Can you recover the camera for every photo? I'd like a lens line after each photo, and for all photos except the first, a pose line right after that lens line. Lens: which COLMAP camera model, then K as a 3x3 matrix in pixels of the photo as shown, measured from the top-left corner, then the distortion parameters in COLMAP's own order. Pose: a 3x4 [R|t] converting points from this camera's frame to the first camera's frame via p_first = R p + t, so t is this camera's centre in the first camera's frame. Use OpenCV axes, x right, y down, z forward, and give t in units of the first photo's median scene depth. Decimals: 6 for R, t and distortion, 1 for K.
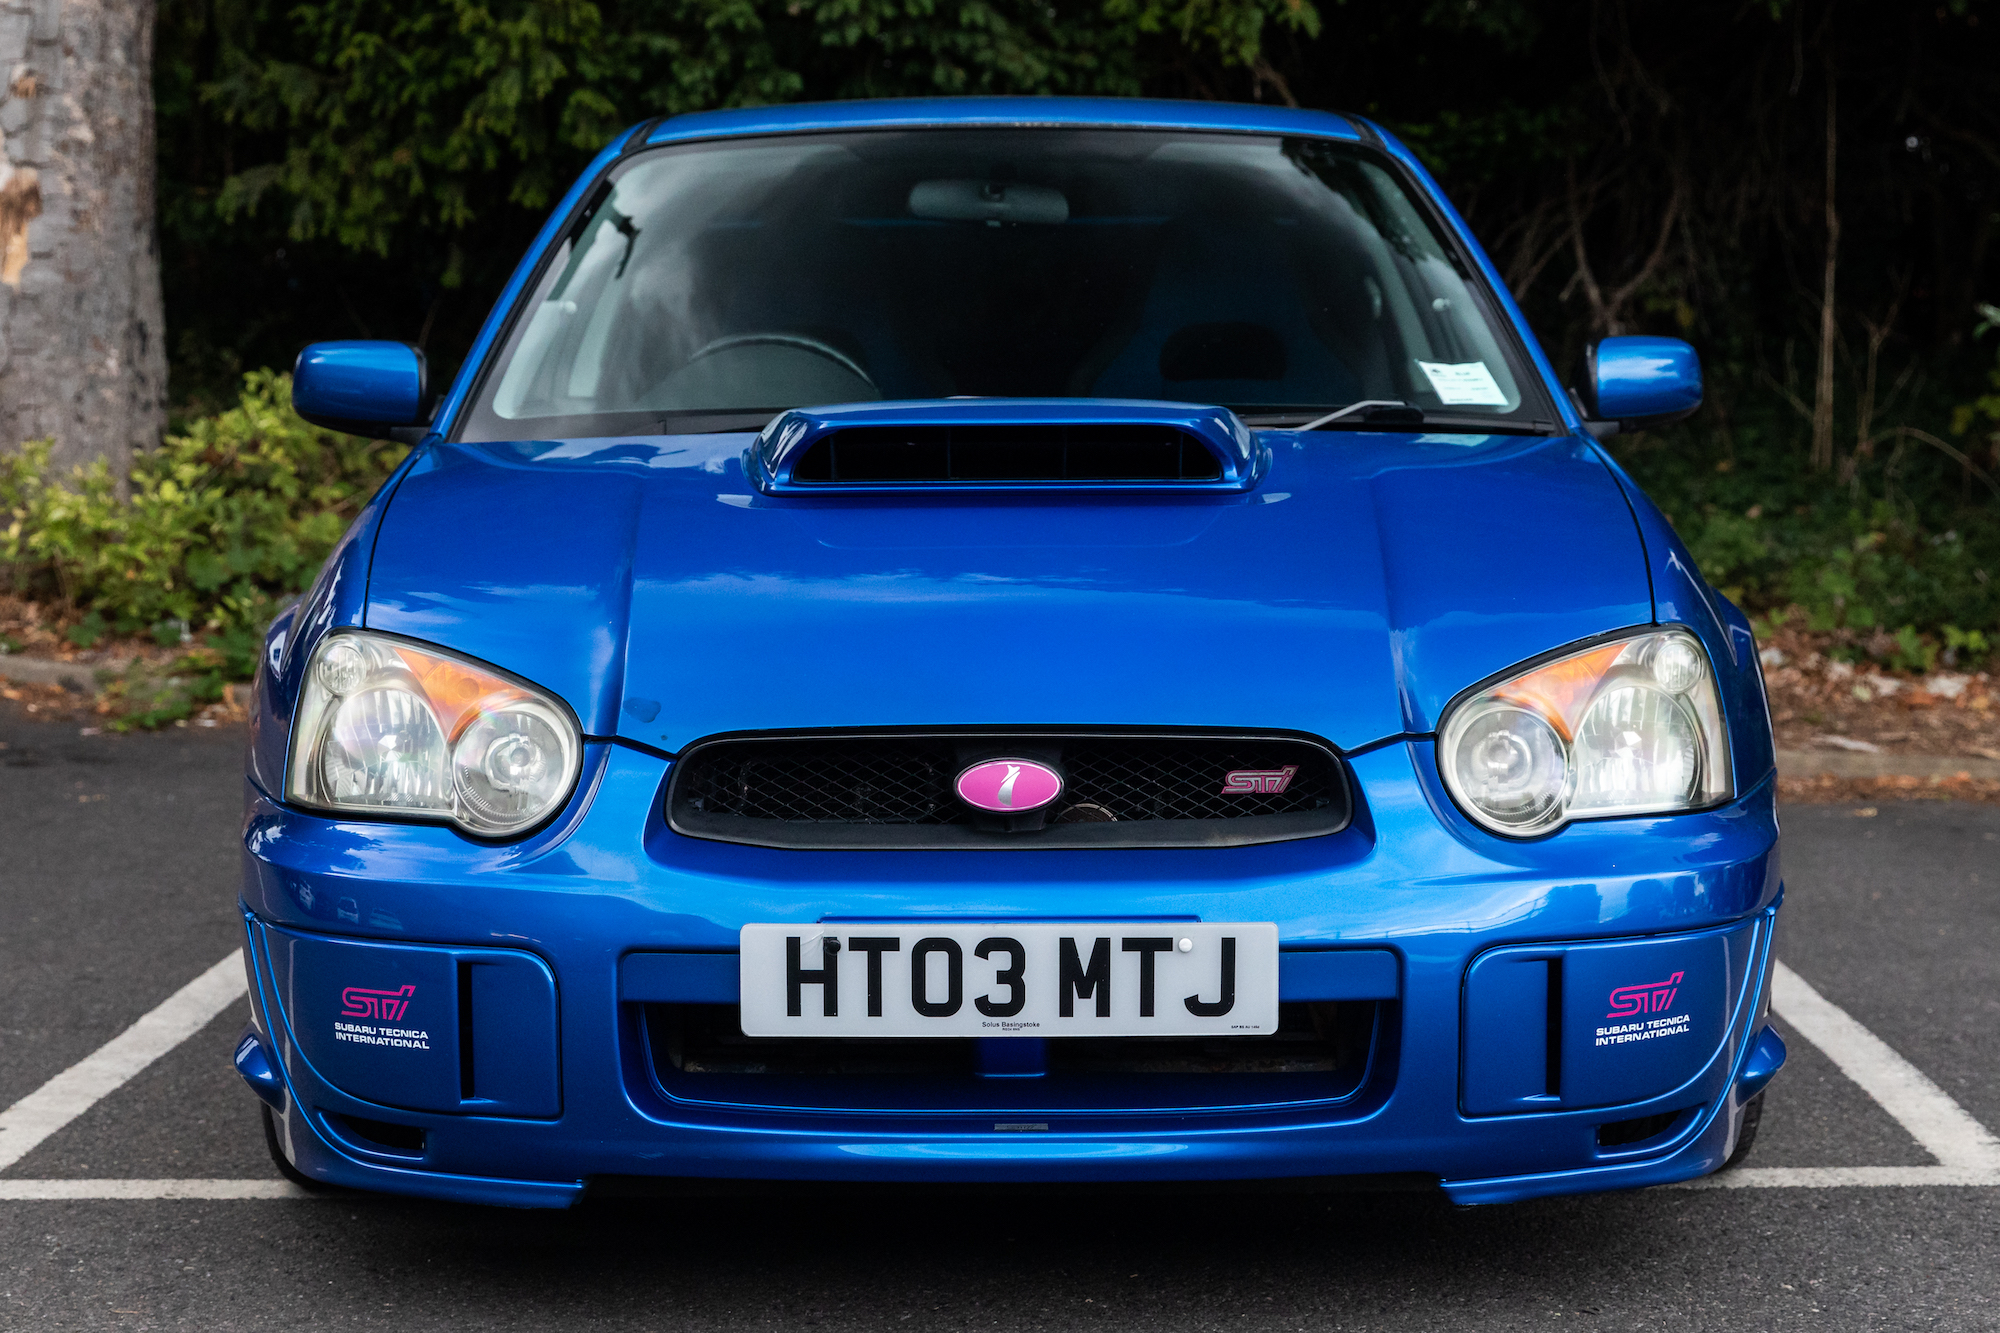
lens RADIAL K [[4004.8, 0, 1000.0], [0, 4004.8, 666.5], [0, 0, 1]] dist [-0.022671, -0.010092]
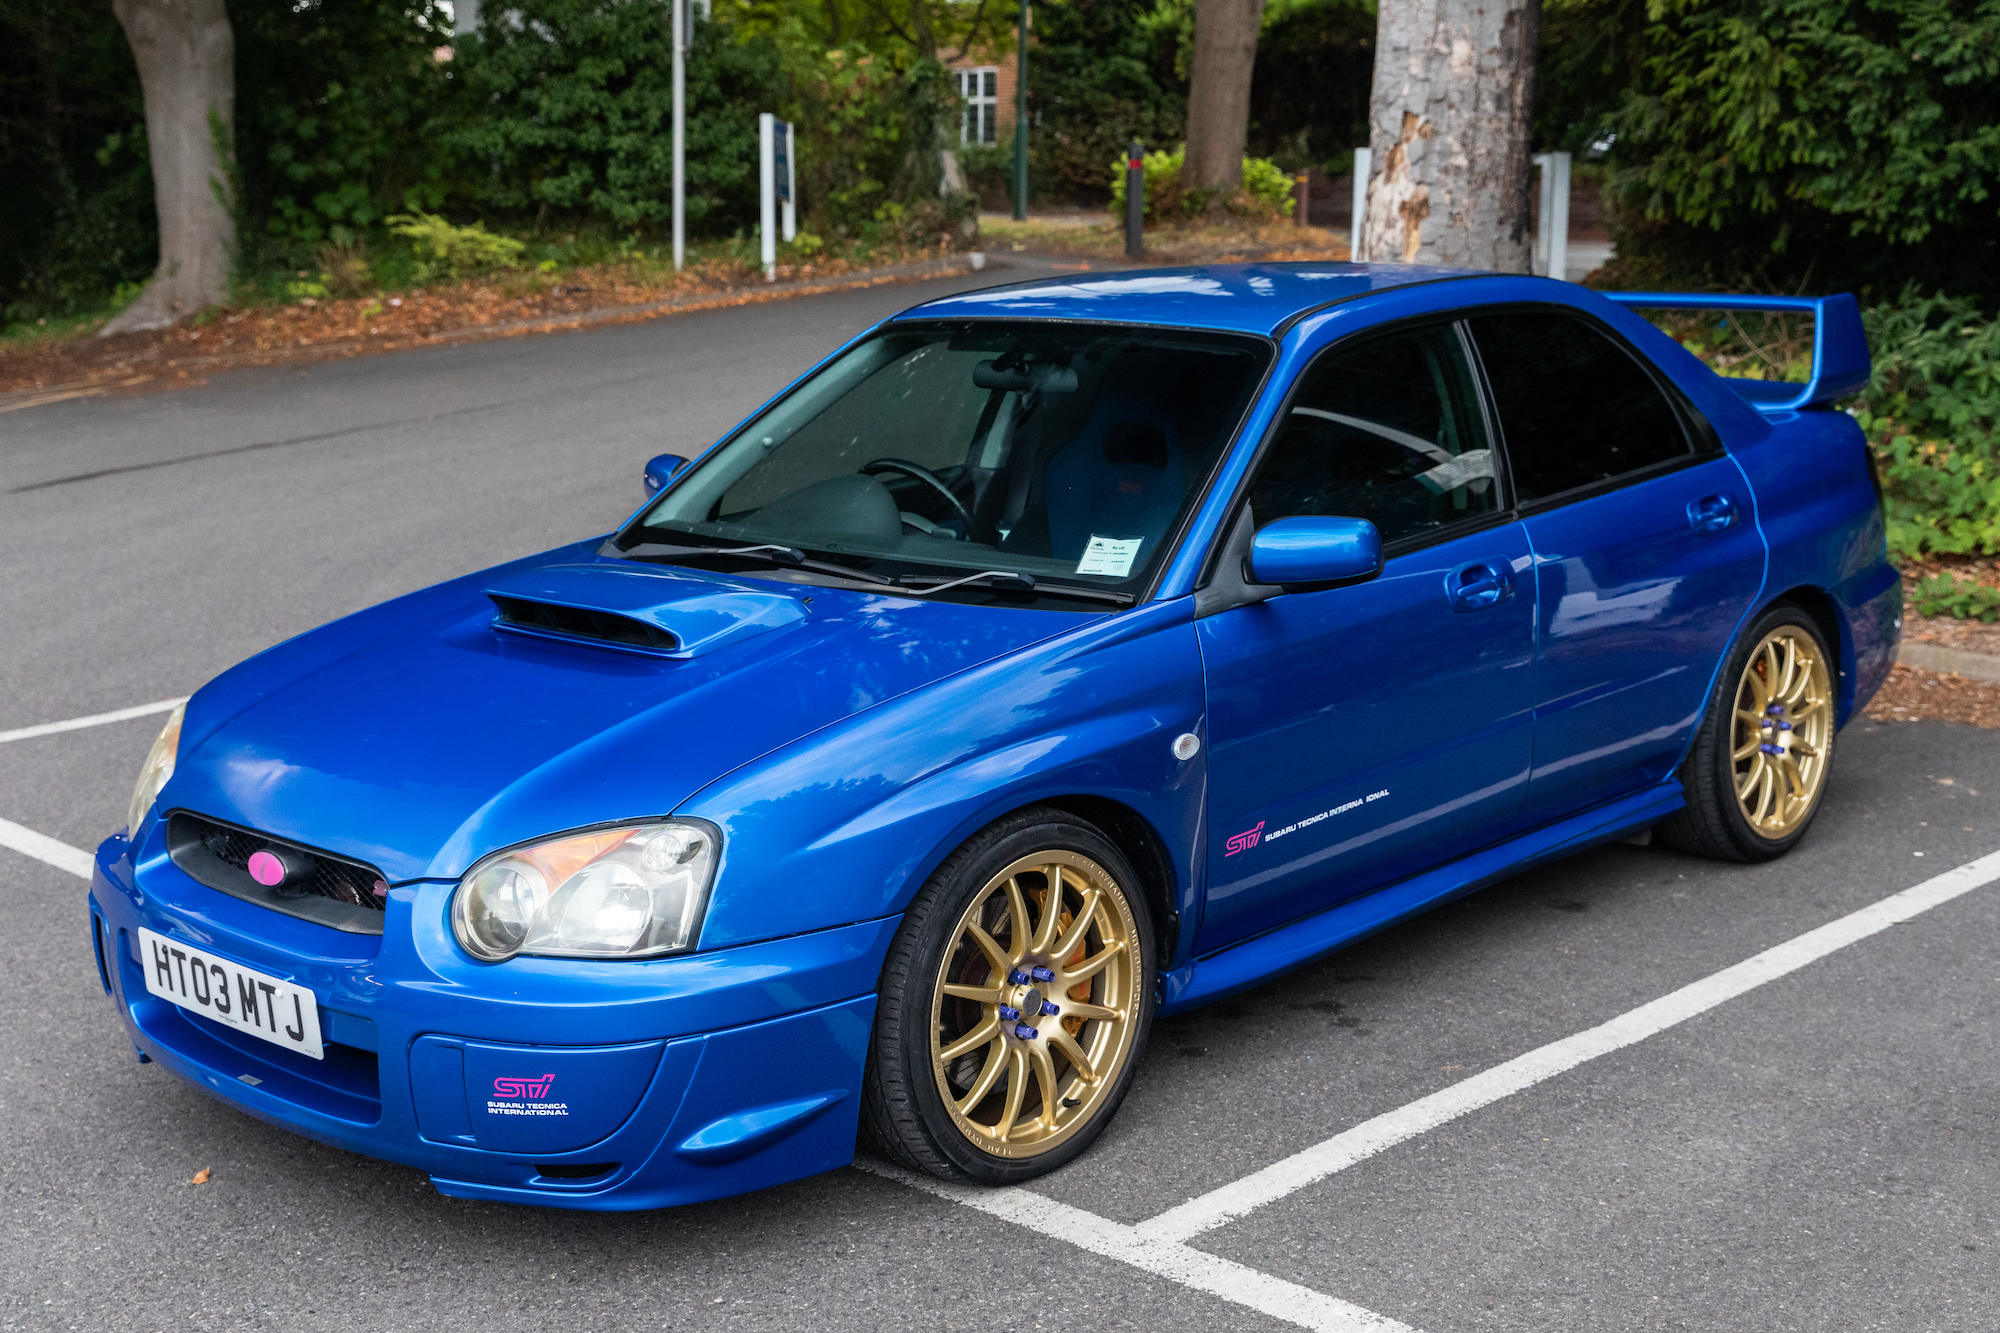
lens RADIAL K [[2583.8, 0, 1000.0], [0, 2583.8, 666.5], [0, 0, 1]] dist [-0.002551, -0.003029]
pose [[0.729800, 0.115766, -0.673788, 0.320296], [-0.032930, 0.990367, 0.134492, -0.070419], [0.682867, -0.075964, 0.726583, 0.164856]]
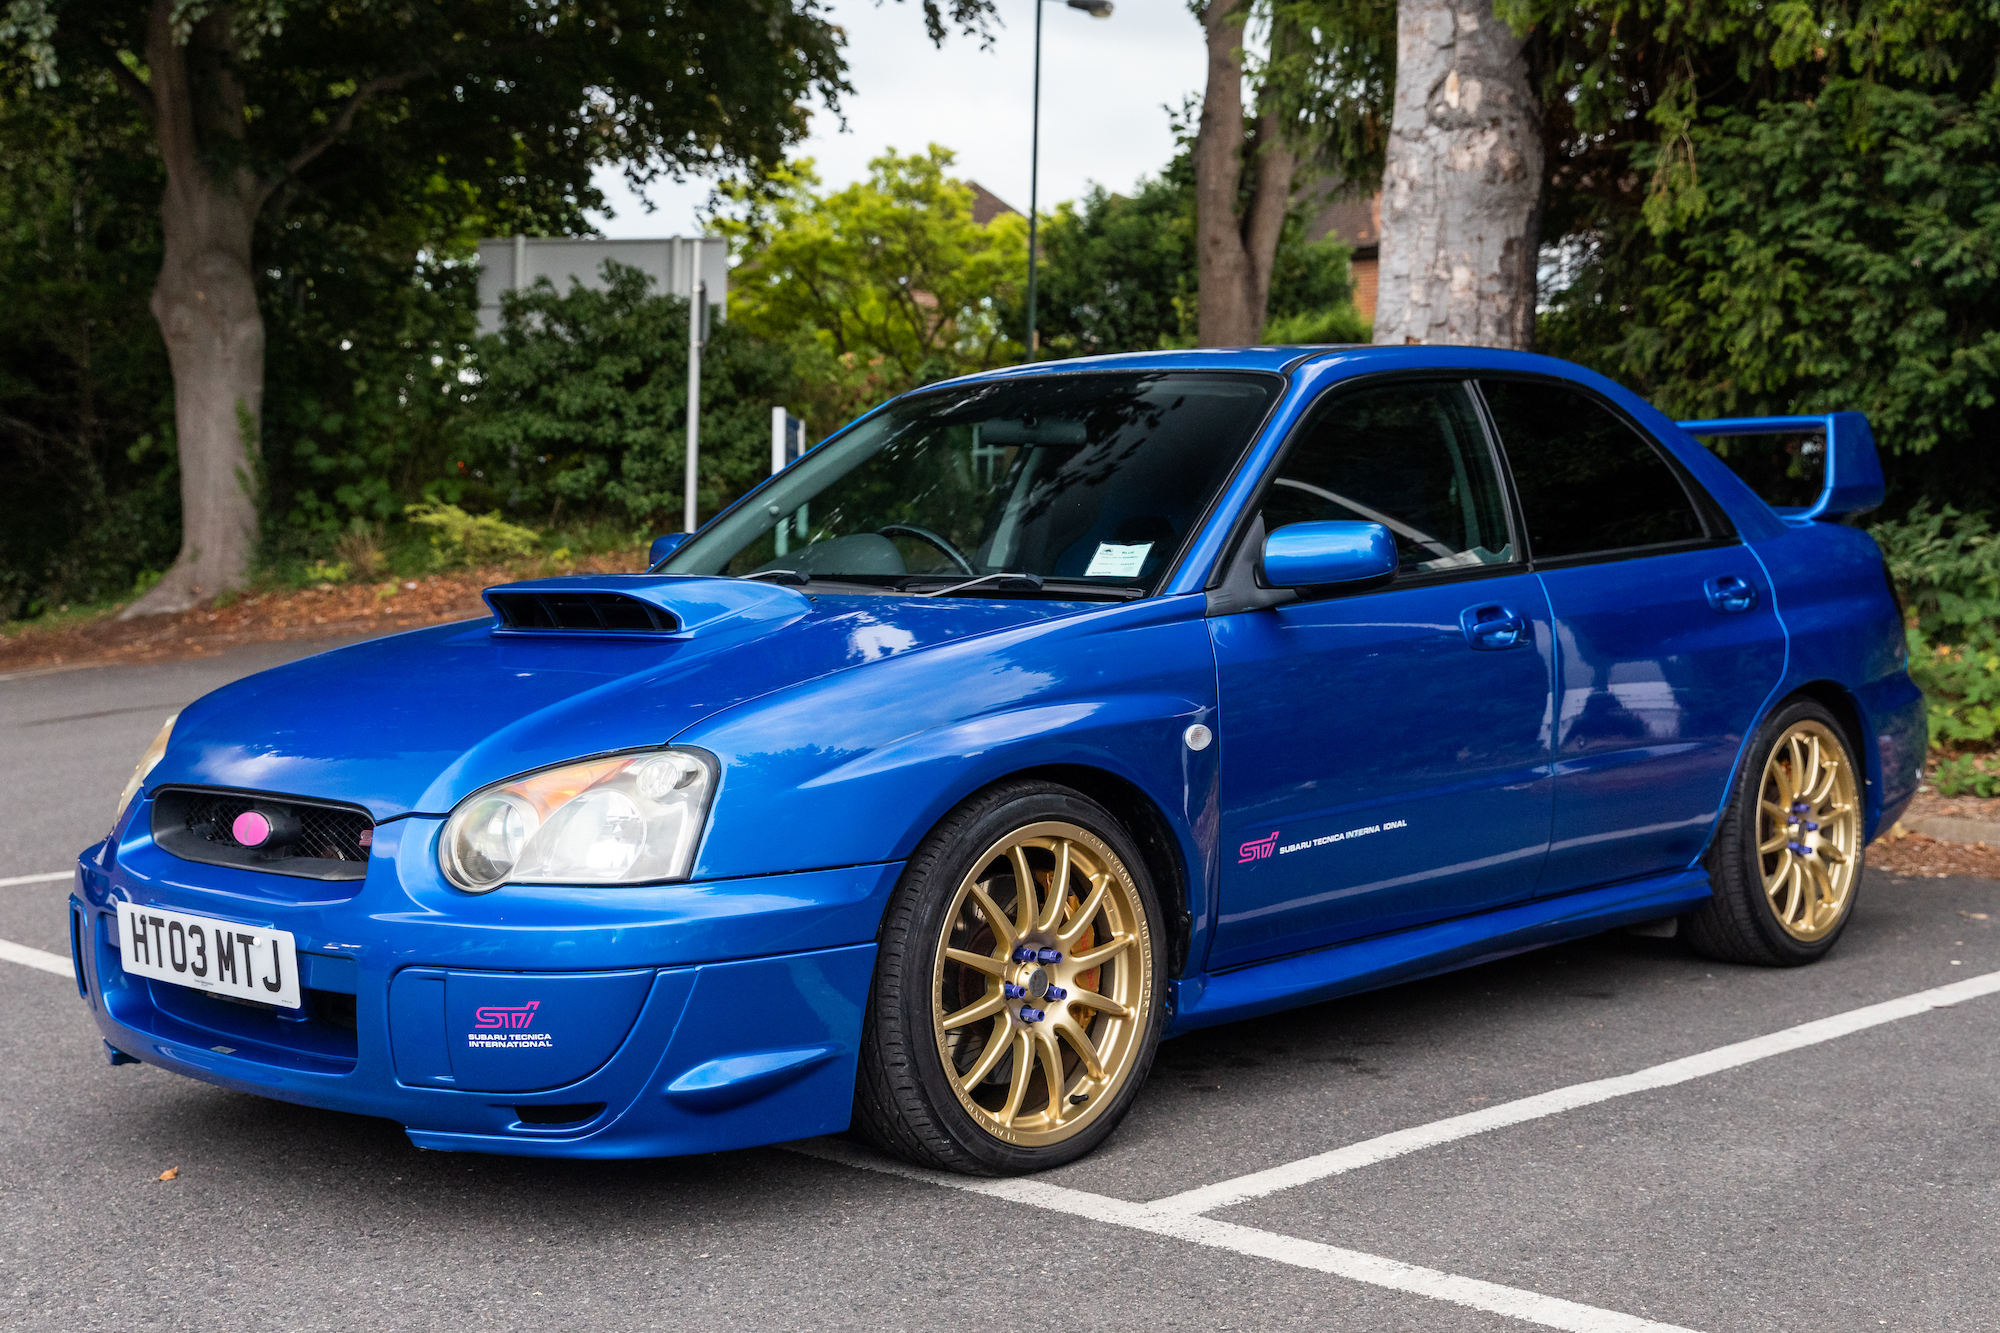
lens RADIAL K [[2570.8, 0, 952.5], [0, 2570.8, 663.8], [0, 0, 1]] dist [0.001368, -0.014534]
pose [[0.715567, 0.025206, -0.698089, 0.316909], [-0.040252, 0.999176, -0.005182, -0.014123], [0.697384, 0.031808, 0.715992, 0.170739]]
